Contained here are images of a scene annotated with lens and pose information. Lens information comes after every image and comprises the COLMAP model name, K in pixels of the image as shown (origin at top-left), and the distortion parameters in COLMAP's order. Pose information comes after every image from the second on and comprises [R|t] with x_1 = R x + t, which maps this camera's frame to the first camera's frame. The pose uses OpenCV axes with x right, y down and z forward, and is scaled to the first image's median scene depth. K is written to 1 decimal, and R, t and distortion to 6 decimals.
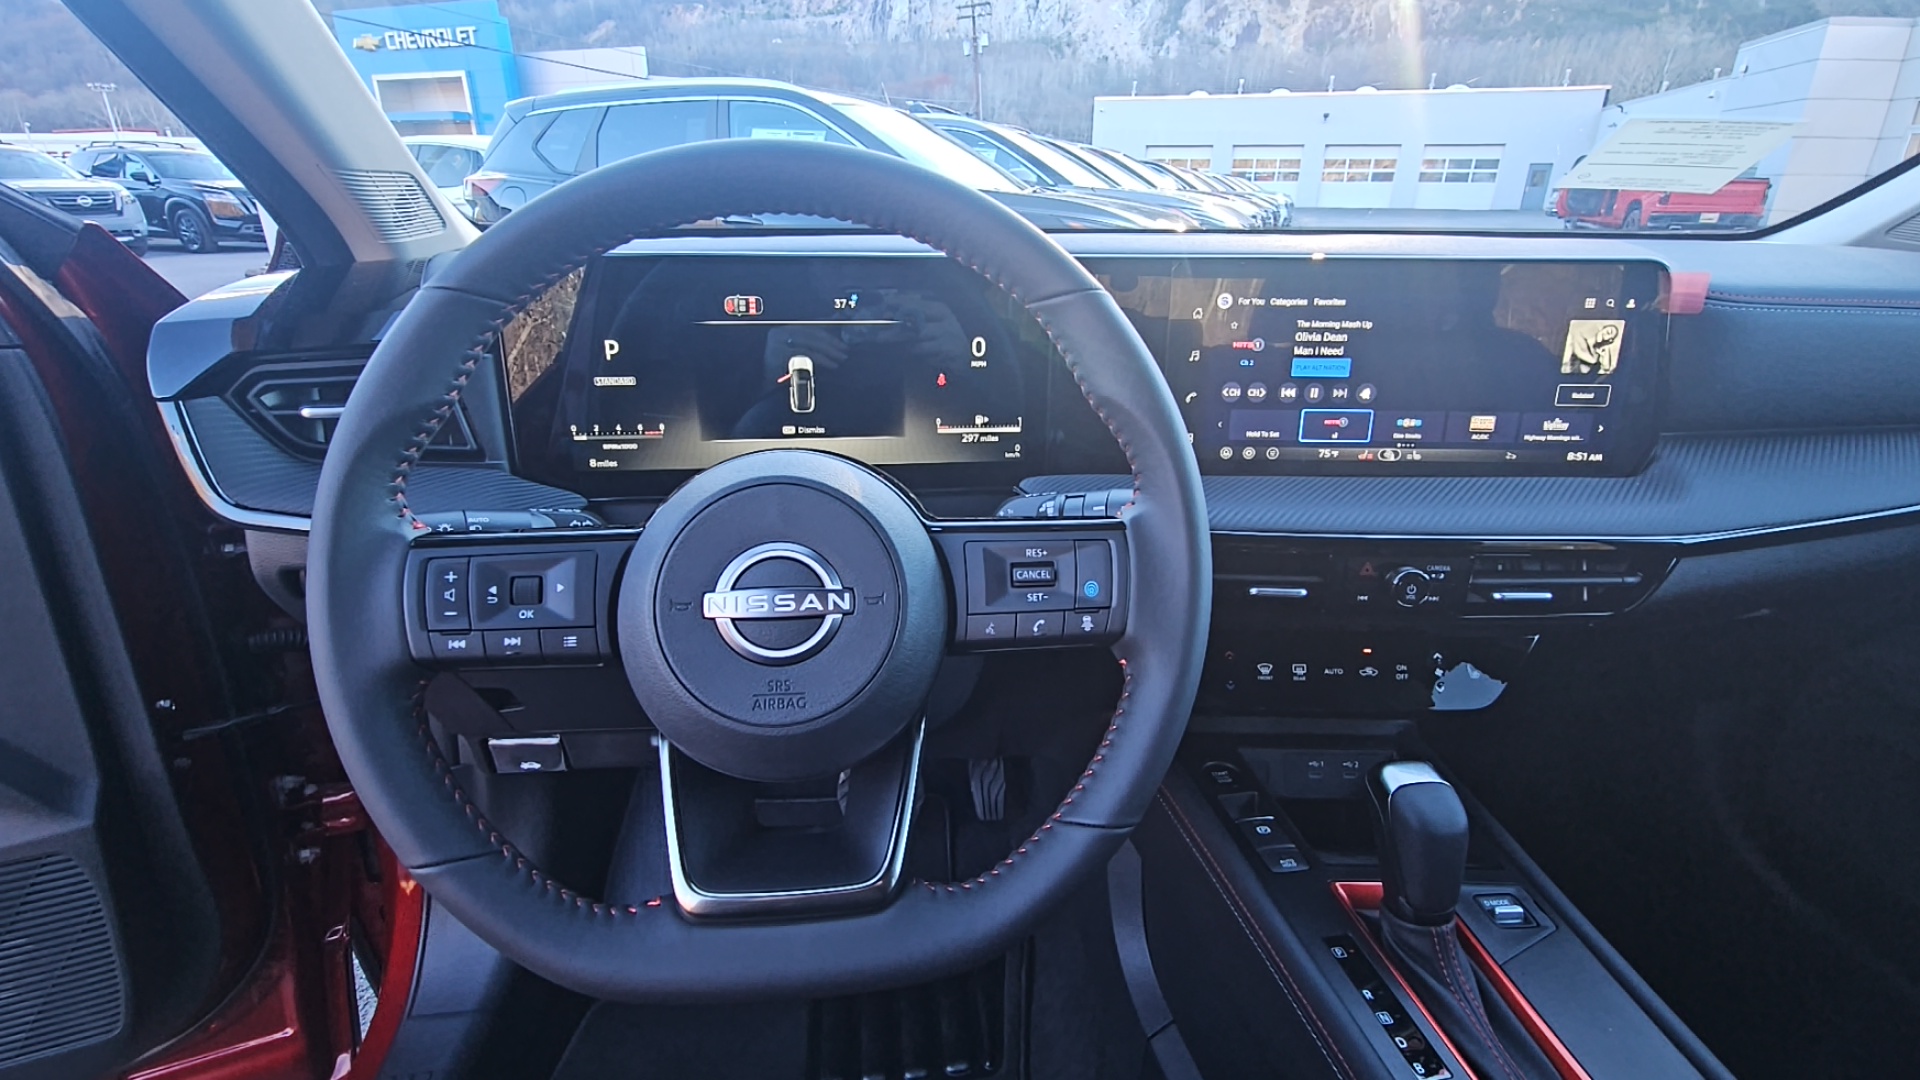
lens RADIAL K [[848.7, 0, 958.9], [0, 848.7, 537.4], [0, 0, 1]] dist [0.007531, -0.009153]
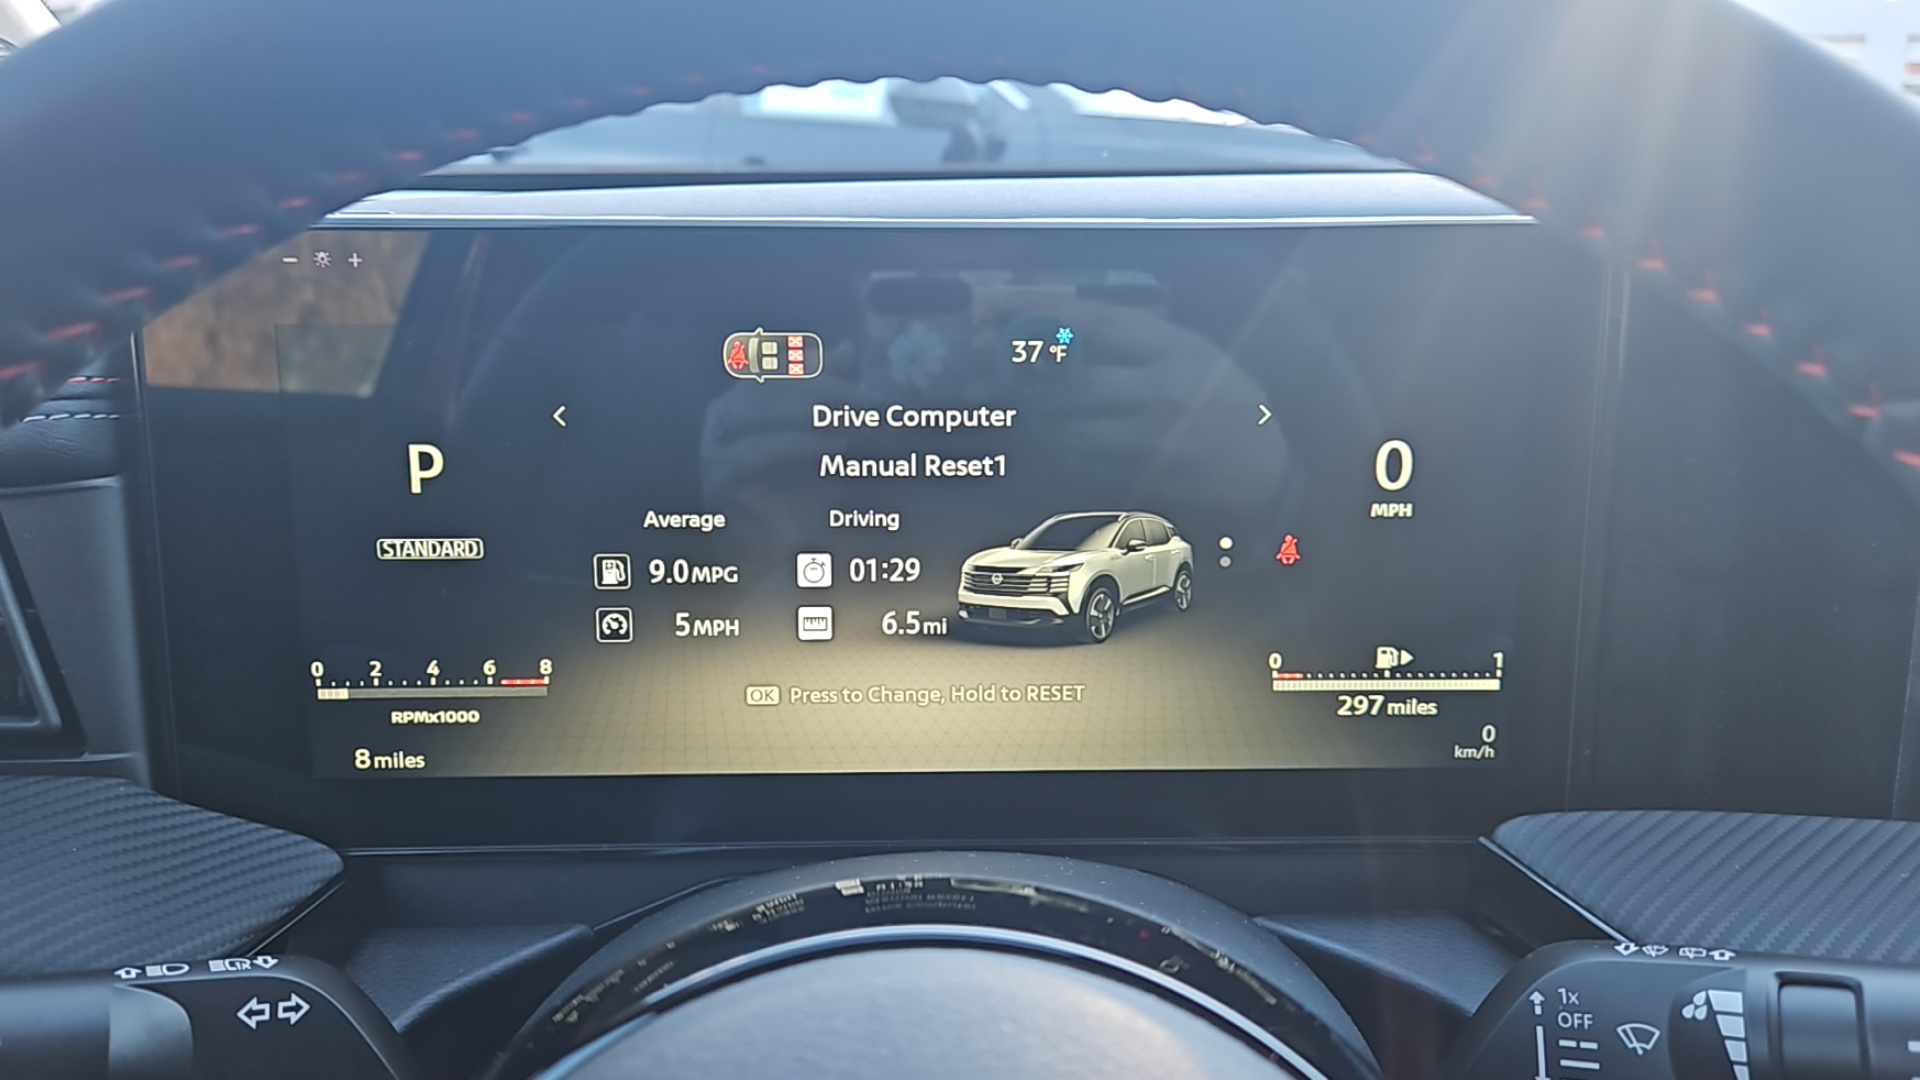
lens RADIAL K [[1407.9, 0, 957.7], [0, 1407.9, 544.6], [0, 0, 1]] dist [0.061432, -0.054418]
pose [[0.995421, 0.016911, -0.094076, -0.106229], [-0.026240, 0.994757, -0.098839, -0.124319], [0.091912, 0.100855, 0.990647, 0.377976]]
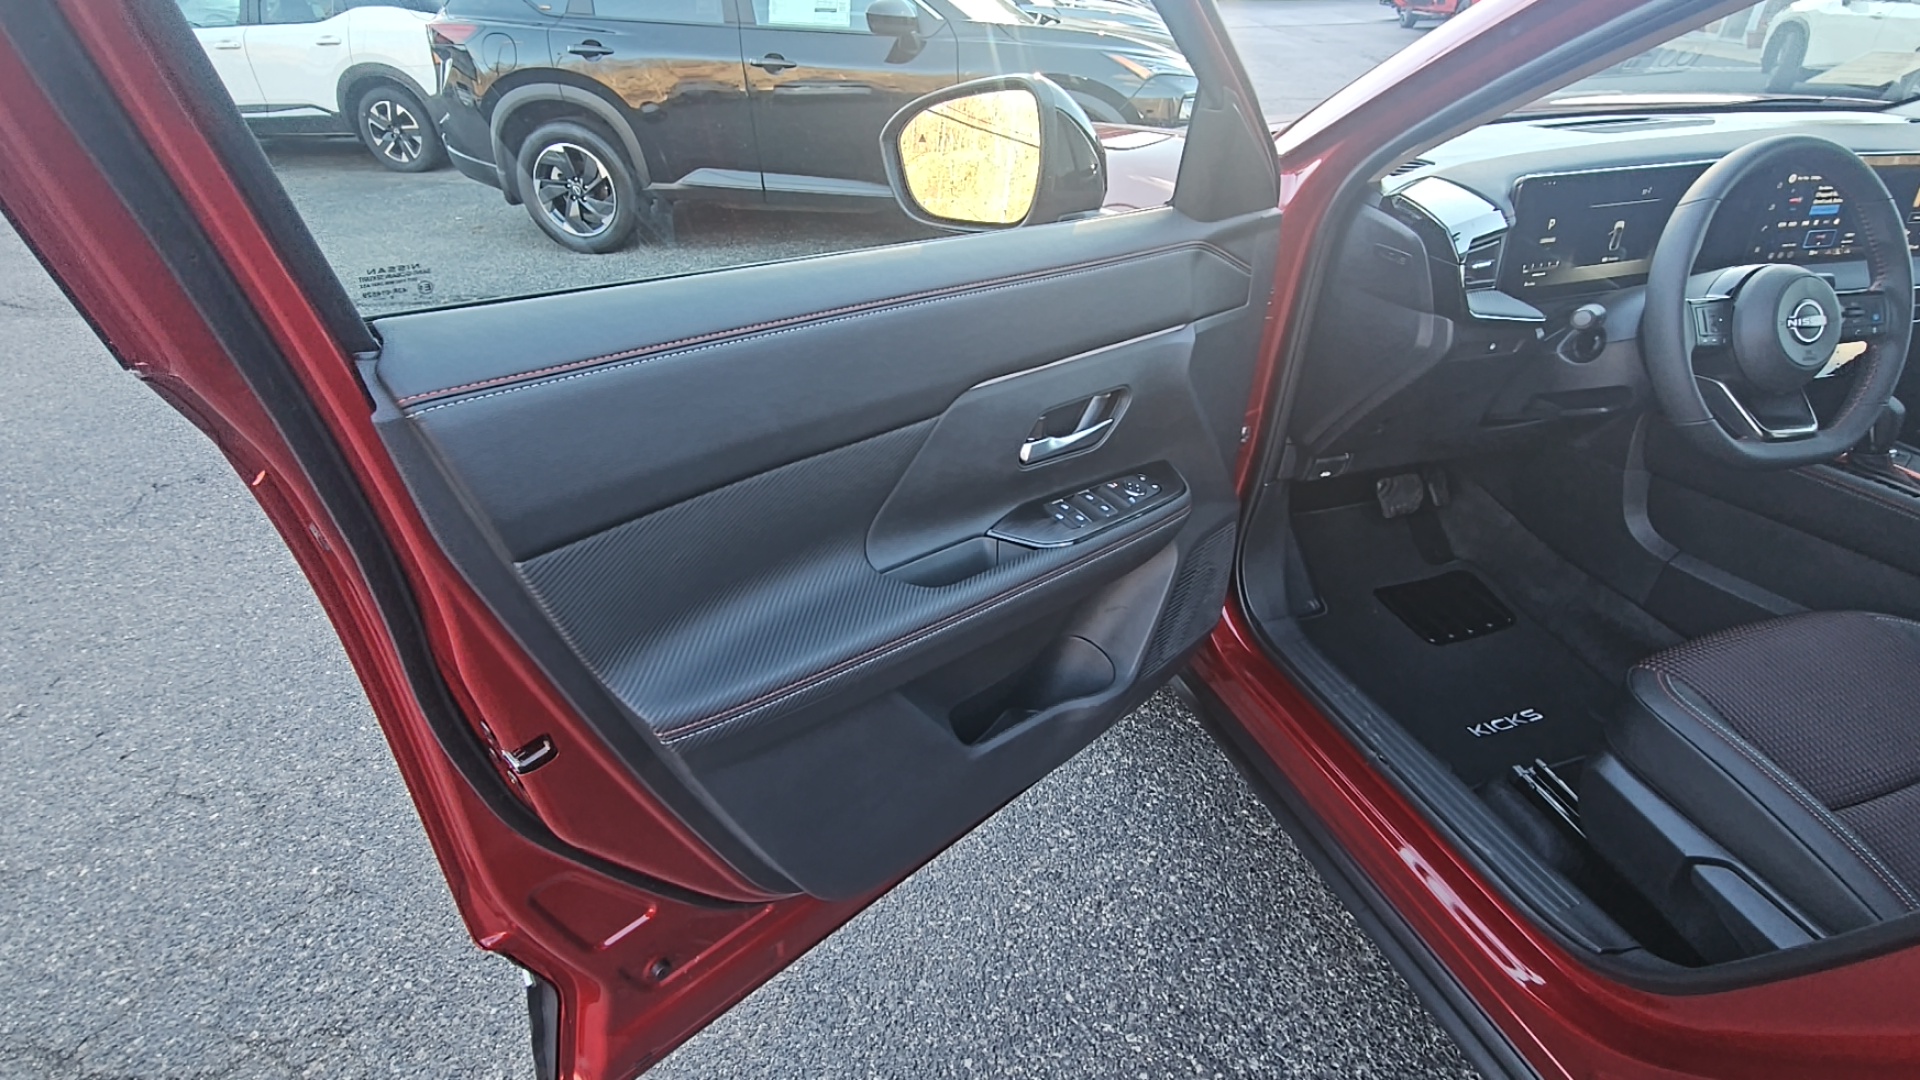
lens RADIAL K [[848.7, 0, 956.6], [0, 848.7, 551.9], [0, 0, 1]] dist [0.007531, -0.009153]
pose [[0.981342, -0.126867, 0.144474, -2.052927], [0.095695, 0.974010, 0.205298, -0.013990], [-0.166764, -0.187642, 0.967977, -0.791659]]
